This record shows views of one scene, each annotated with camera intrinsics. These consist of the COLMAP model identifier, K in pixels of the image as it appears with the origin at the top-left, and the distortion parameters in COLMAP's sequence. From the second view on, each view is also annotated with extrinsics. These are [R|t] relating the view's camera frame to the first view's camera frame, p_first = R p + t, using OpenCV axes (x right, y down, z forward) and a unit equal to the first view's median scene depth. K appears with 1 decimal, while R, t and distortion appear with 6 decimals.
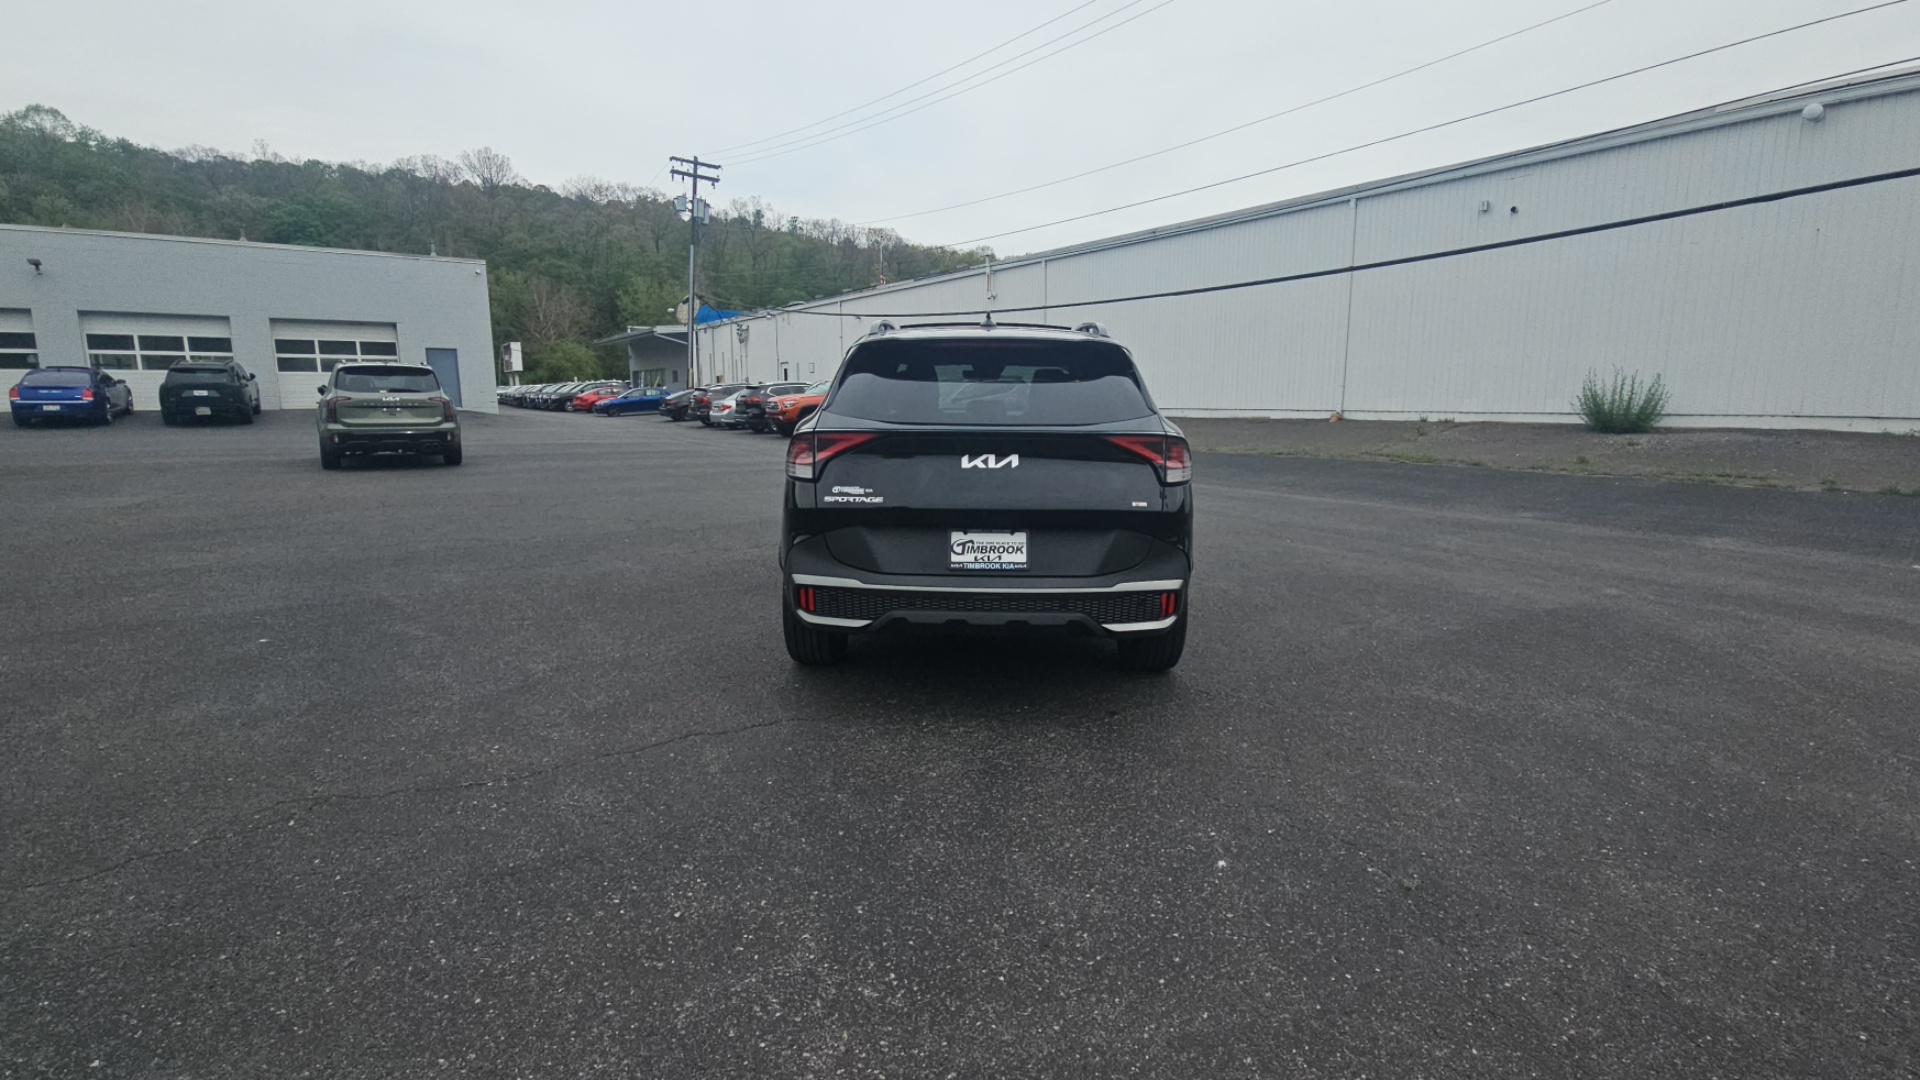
lens RADIAL K [[859.7, 0, 961.1], [0, 859.7, 537.5], [0, 0, 1]] dist [0.011383, -0.009121]
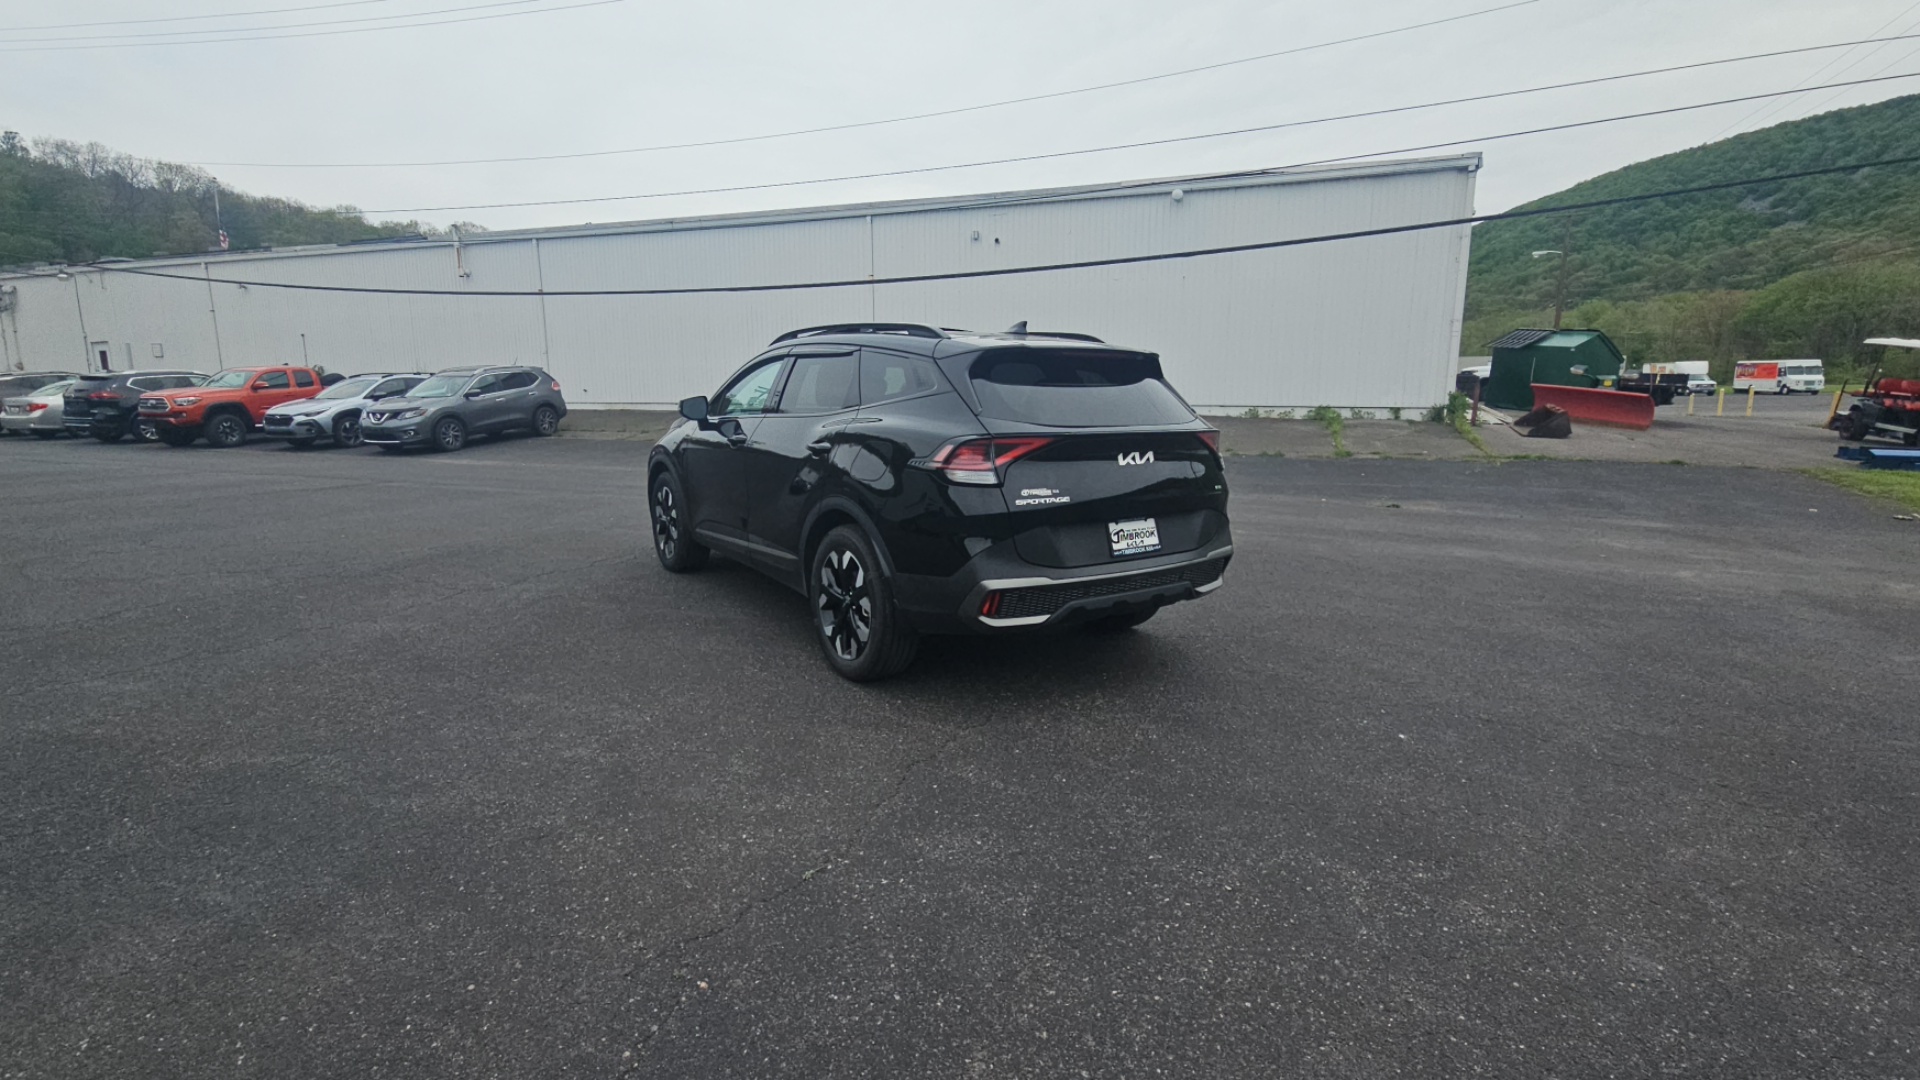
lens RADIAL K [[859.7, 0, 957.4], [0, 859.7, 533.2], [0, 0, 1]] dist [0.011383, -0.009121]
pose [[0.807369, -0.096816, 0.582050, -0.479597], [0.094745, 0.994918, 0.034068, -0.029603], [-0.582391, 0.027641, 0.812439, 0.124412]]
